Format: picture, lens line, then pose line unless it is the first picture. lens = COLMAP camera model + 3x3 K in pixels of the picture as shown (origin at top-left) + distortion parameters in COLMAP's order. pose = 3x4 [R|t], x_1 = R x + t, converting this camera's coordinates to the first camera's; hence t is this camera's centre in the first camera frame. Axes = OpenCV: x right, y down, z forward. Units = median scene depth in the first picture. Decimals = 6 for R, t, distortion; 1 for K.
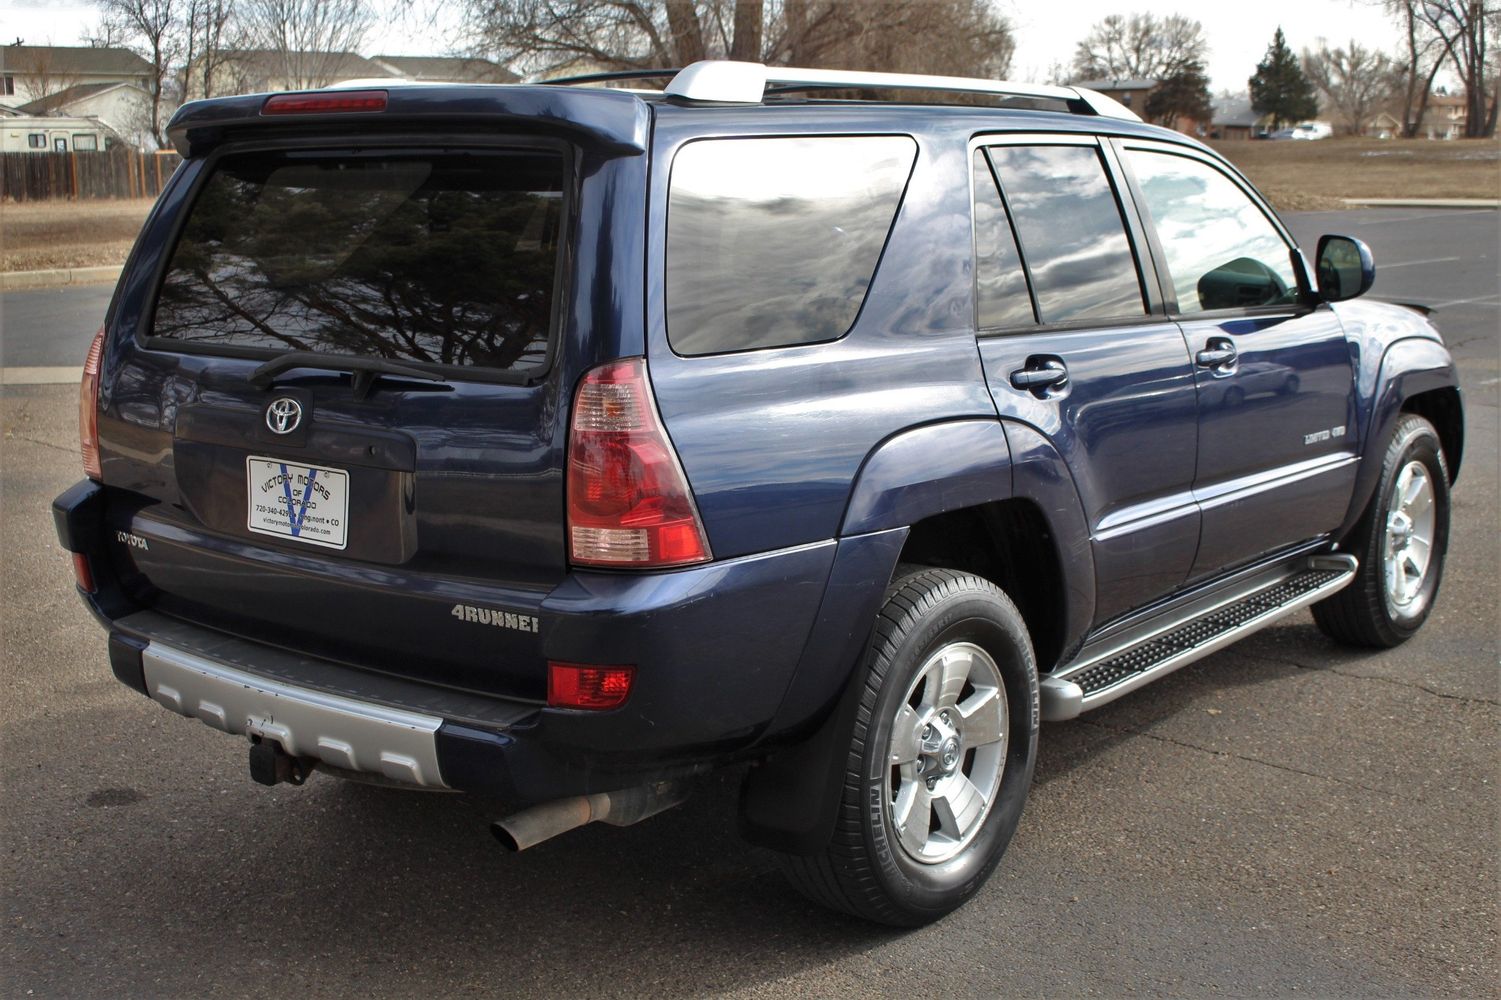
lens RADIAL K [[1978.3, 0, 817.1], [0, 1978.3, 498.4], [0, 0, 1]] dist [0.015556, -0.000221]
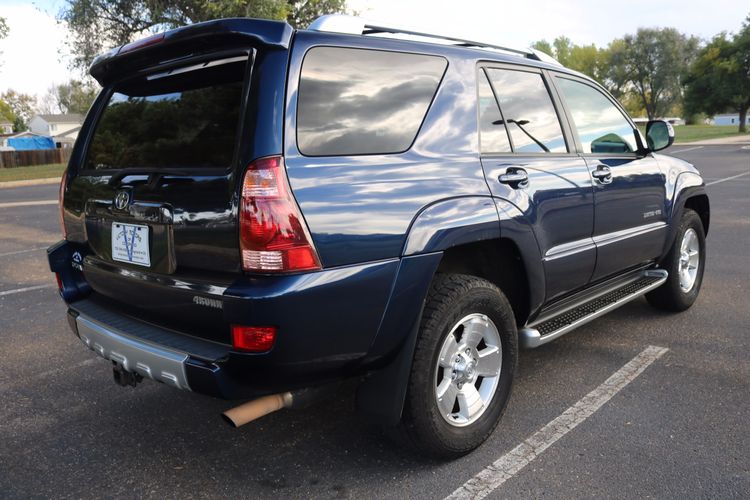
lens RADIAL K [[661.4, 0, 374.8], [0, 661.4, 235.4], [0, 0, 1]] dist [0.008549, 0.004233]
pose [[0.992833, -0.019961, -0.117829, 0.052862], [0.015595, 0.999161, -0.037860, 0.019973], [0.118486, 0.035752, 0.992312, 0.336673]]
